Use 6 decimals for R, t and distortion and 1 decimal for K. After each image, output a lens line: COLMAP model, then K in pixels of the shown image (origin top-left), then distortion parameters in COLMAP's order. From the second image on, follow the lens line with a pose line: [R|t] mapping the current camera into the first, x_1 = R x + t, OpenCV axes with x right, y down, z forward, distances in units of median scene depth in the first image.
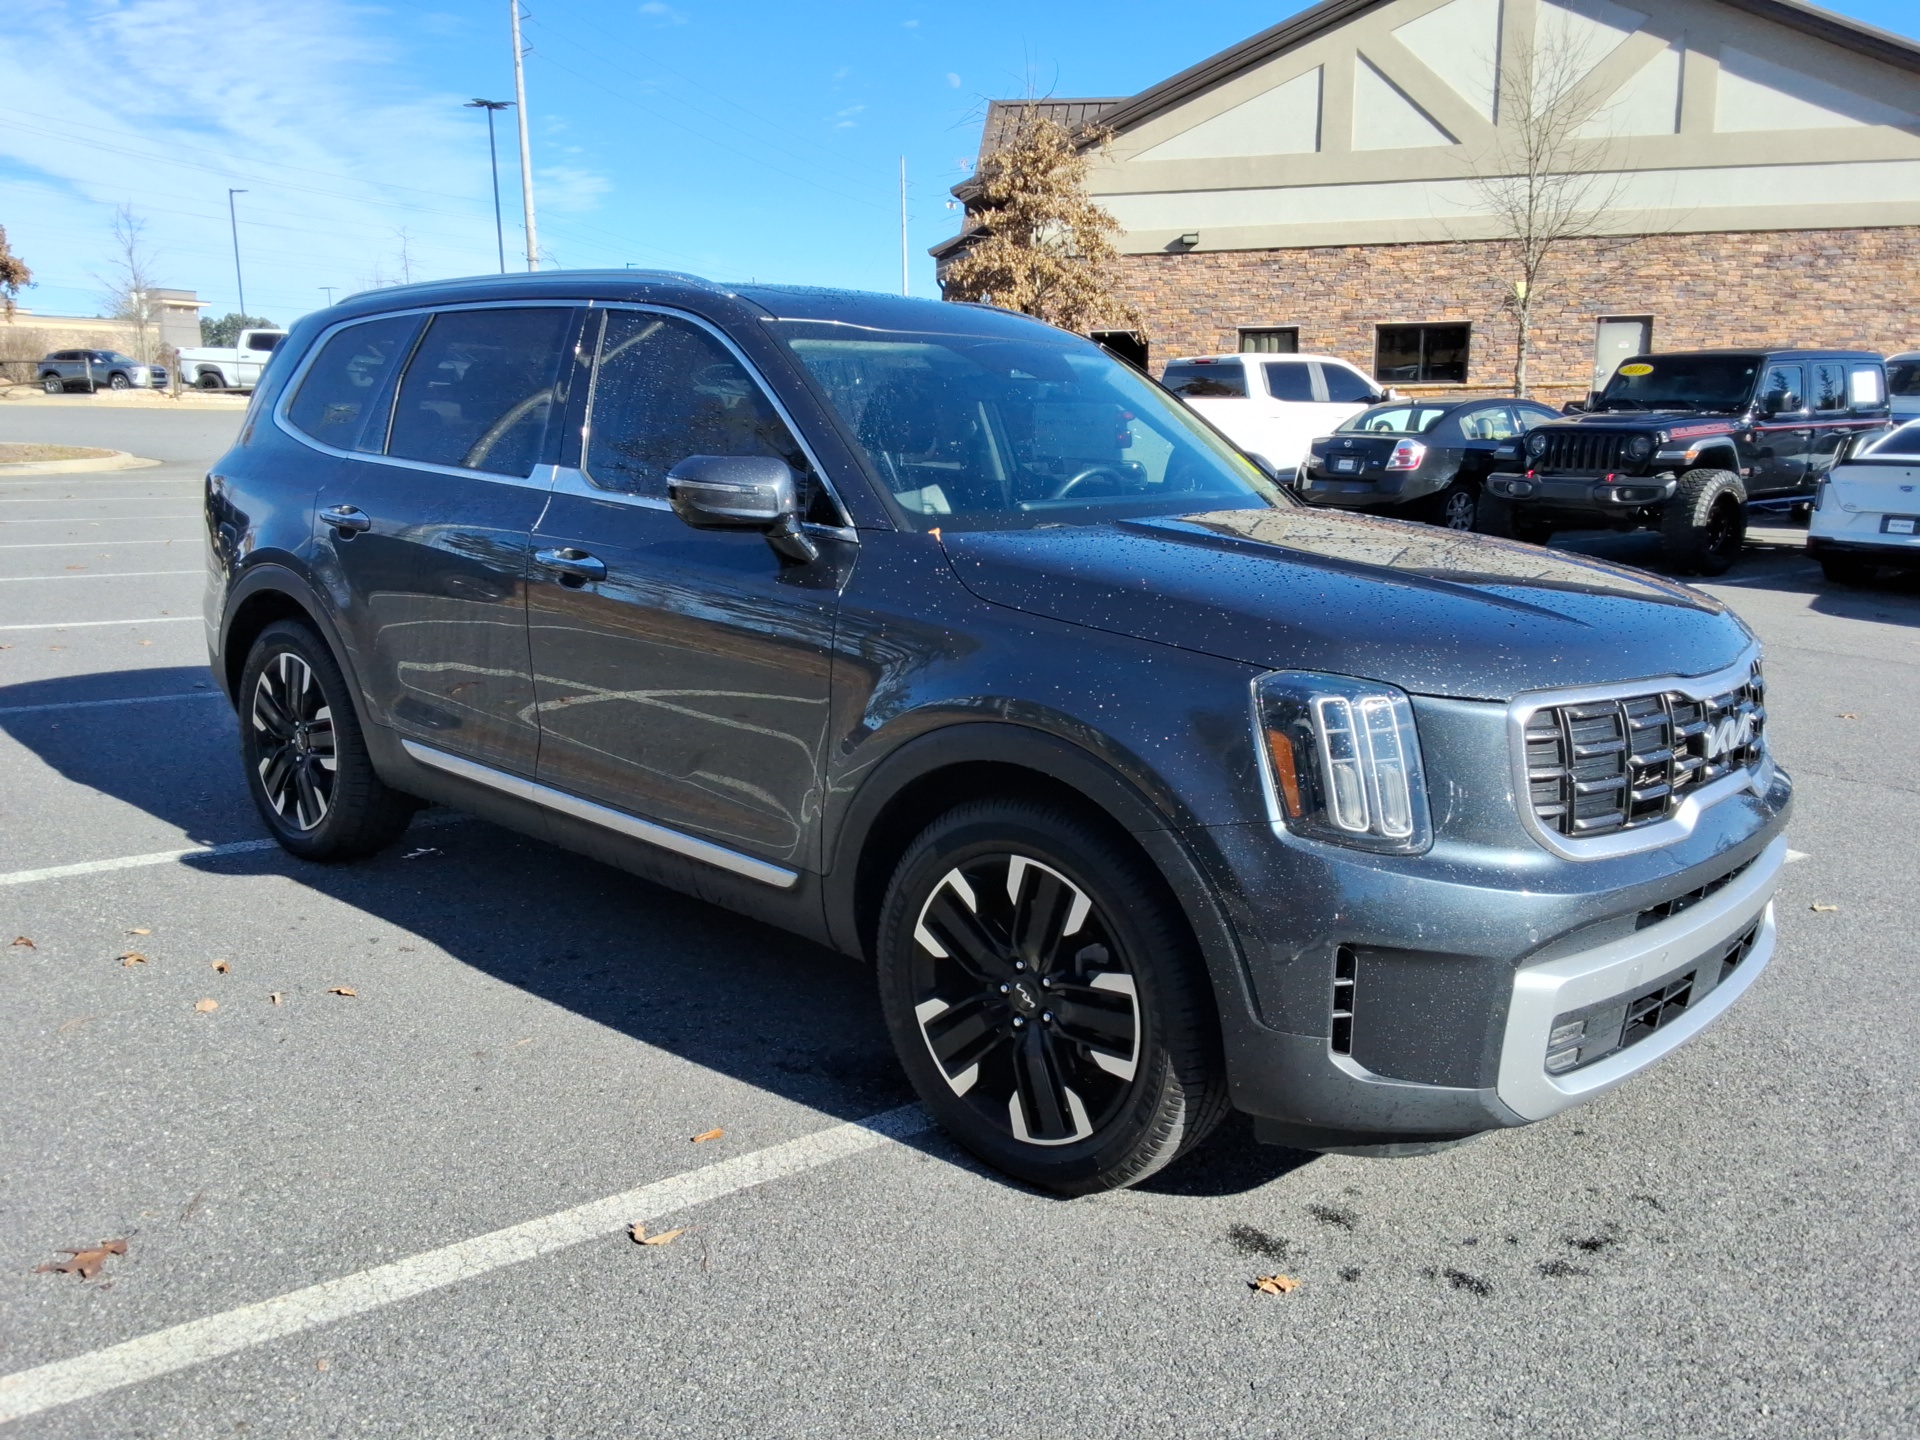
lens RADIAL K [[1560.0, 0, 960.0], [0, 1560.0, 720.0], [0, 0, 1]] dist [0.140960, -0.191734]
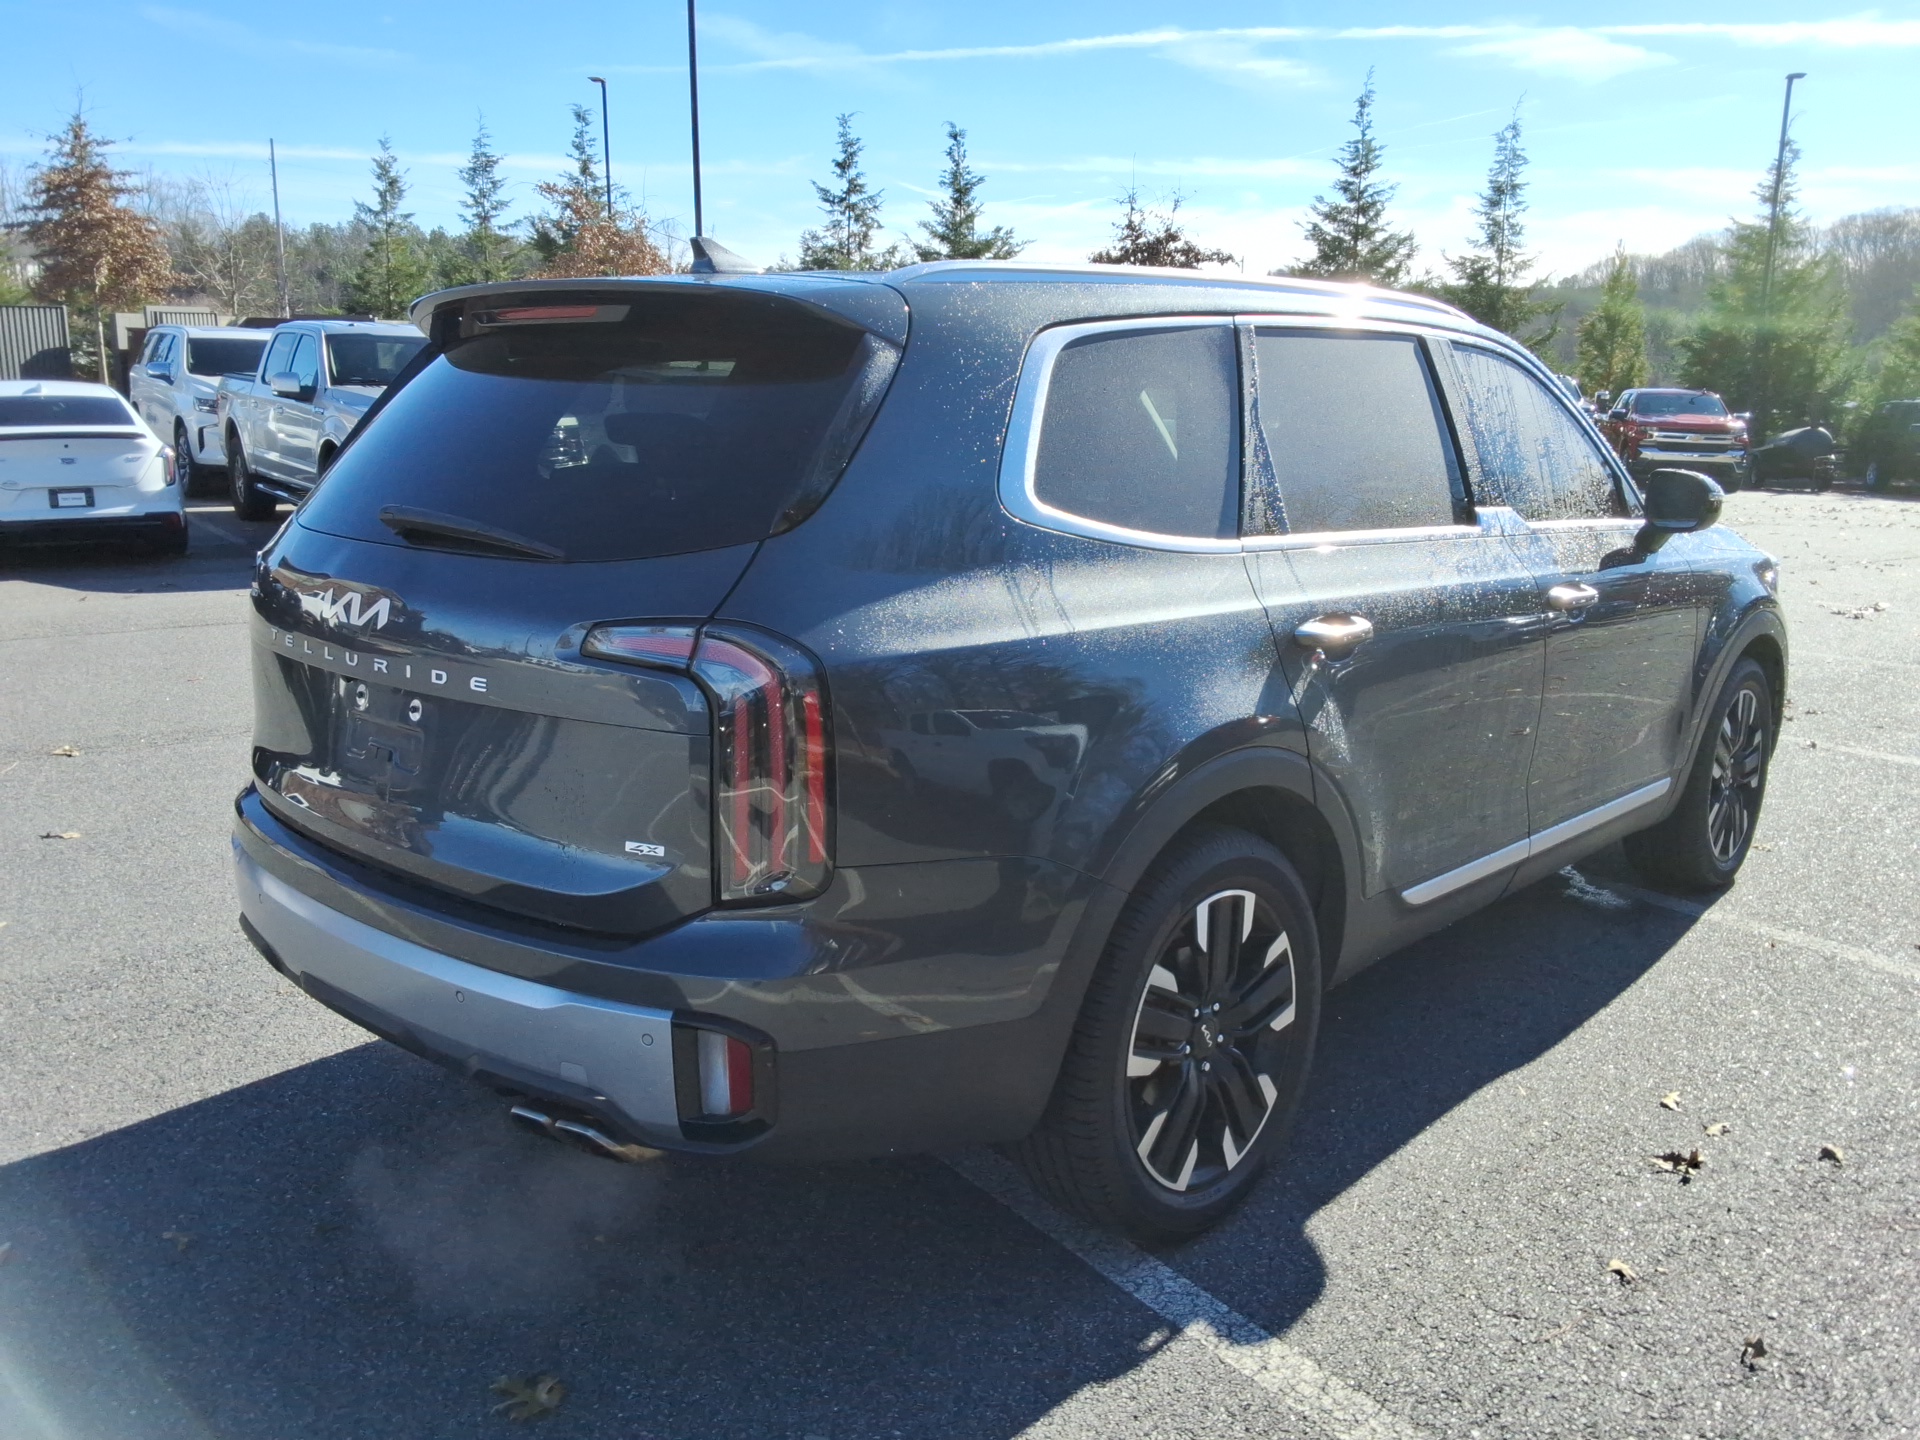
lens RADIAL K [[1597.9, 0, 960.0], [0, 1597.9, 720.0], [0, 0, 1]] dist [0.121530, -0.183110]
pose [[-0.029932, -0.220583, 0.974909, -0.210585], [0.184828, 0.957305, 0.222275, -0.054333], [-0.982315, 0.186844, 0.012116, 0.229817]]
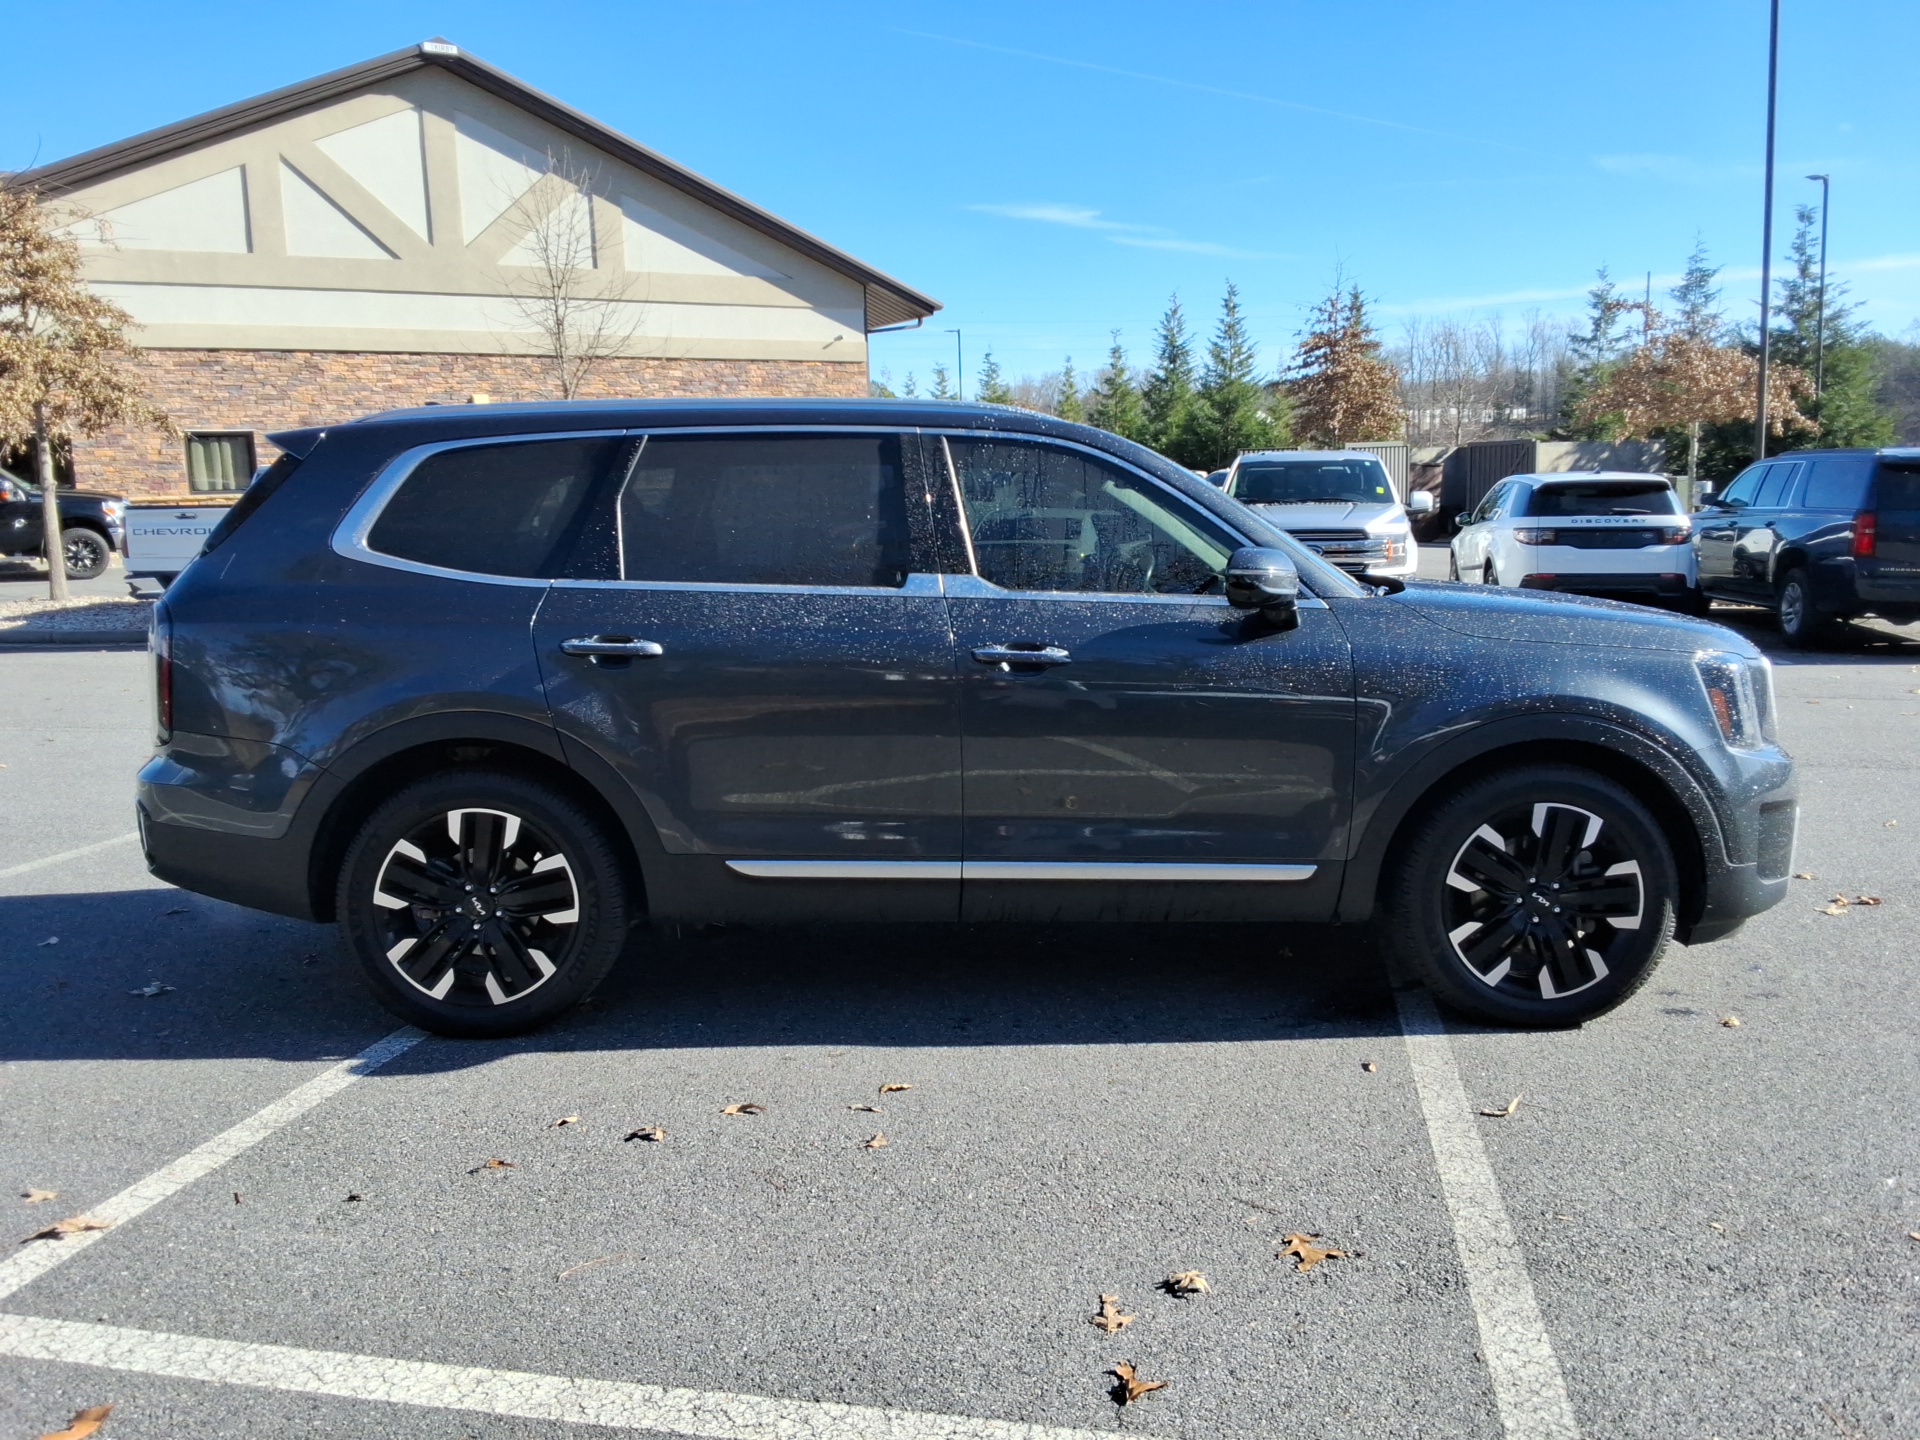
lens RADIAL K [[1597.9, 0, 960.0], [0, 1597.9, 720.0], [0, 0, 1]] dist [0.121530, -0.183110]
pose [[0.725358, -0.116084, 0.678514, -0.177917], [0.161176, 0.986920, -0.003455, -0.009376], [-0.669237, 0.111867, 0.734580, 0.030717]]
